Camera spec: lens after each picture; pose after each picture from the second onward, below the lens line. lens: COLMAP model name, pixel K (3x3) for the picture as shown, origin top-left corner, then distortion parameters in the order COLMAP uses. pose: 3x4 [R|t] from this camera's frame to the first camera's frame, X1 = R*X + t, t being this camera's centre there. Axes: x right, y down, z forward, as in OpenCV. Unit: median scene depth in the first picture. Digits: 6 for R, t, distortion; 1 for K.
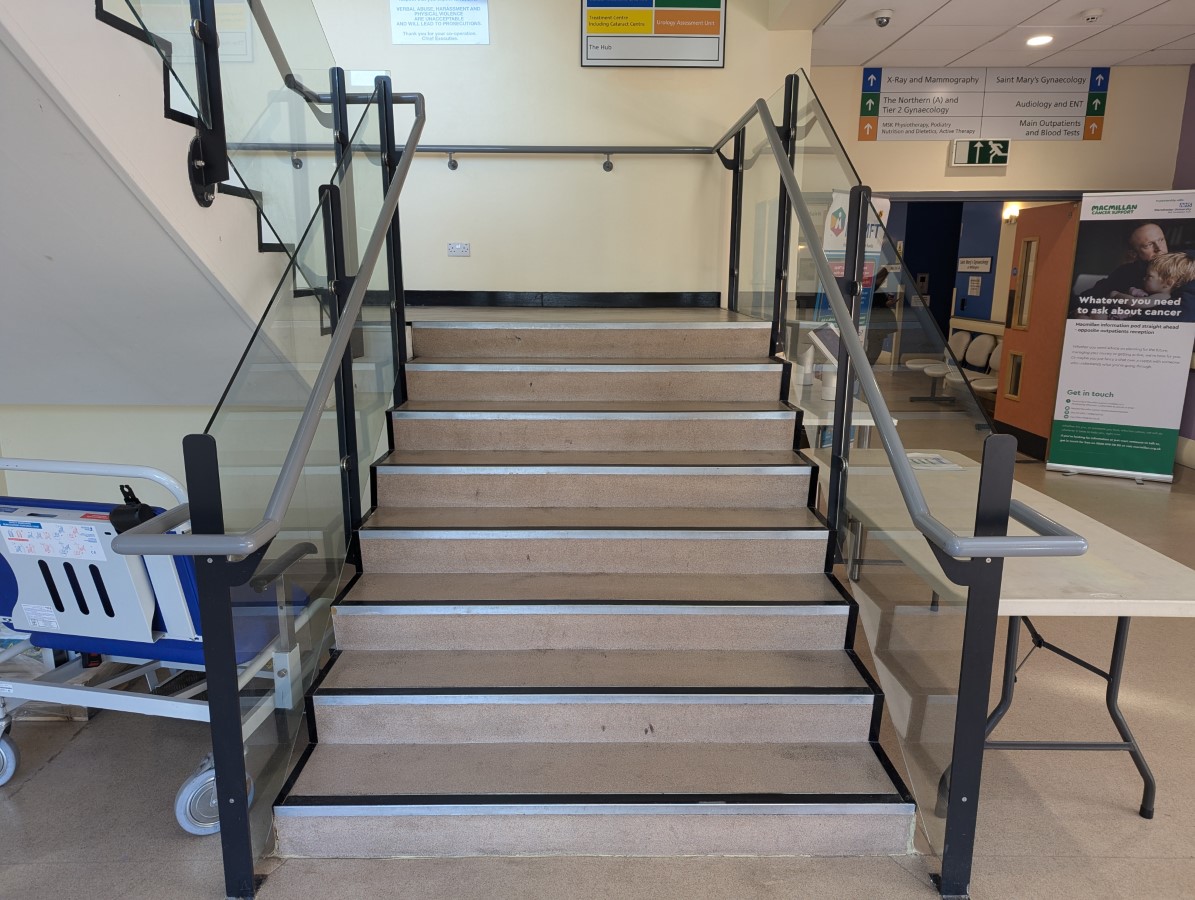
lens RADIAL K [[852.3, 0, 597.5], [0, 852.3, 450.0], [0, 0, 1]] dist [0.104810, -0.137533]
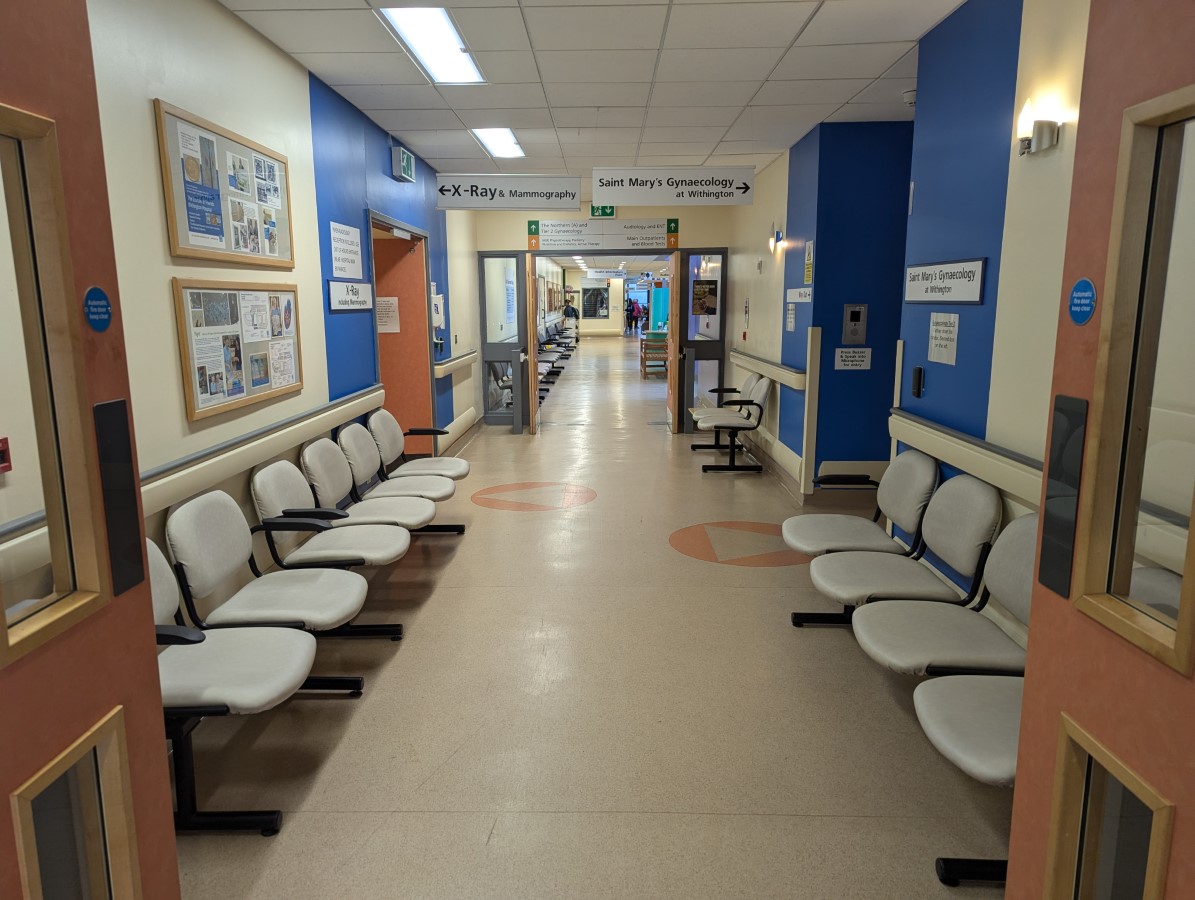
lens RADIAL K [[852.3, 0, 597.5], [0, 852.3, 450.0], [0, 0, 1]] dist [0.104810, -0.137533]
pose [[0.999780, -0.011265, -0.017671, 0.289103], [0.010634, 0.999315, -0.035436, -0.128113], [0.018058, 0.035241, 0.999216, 0.618768]]
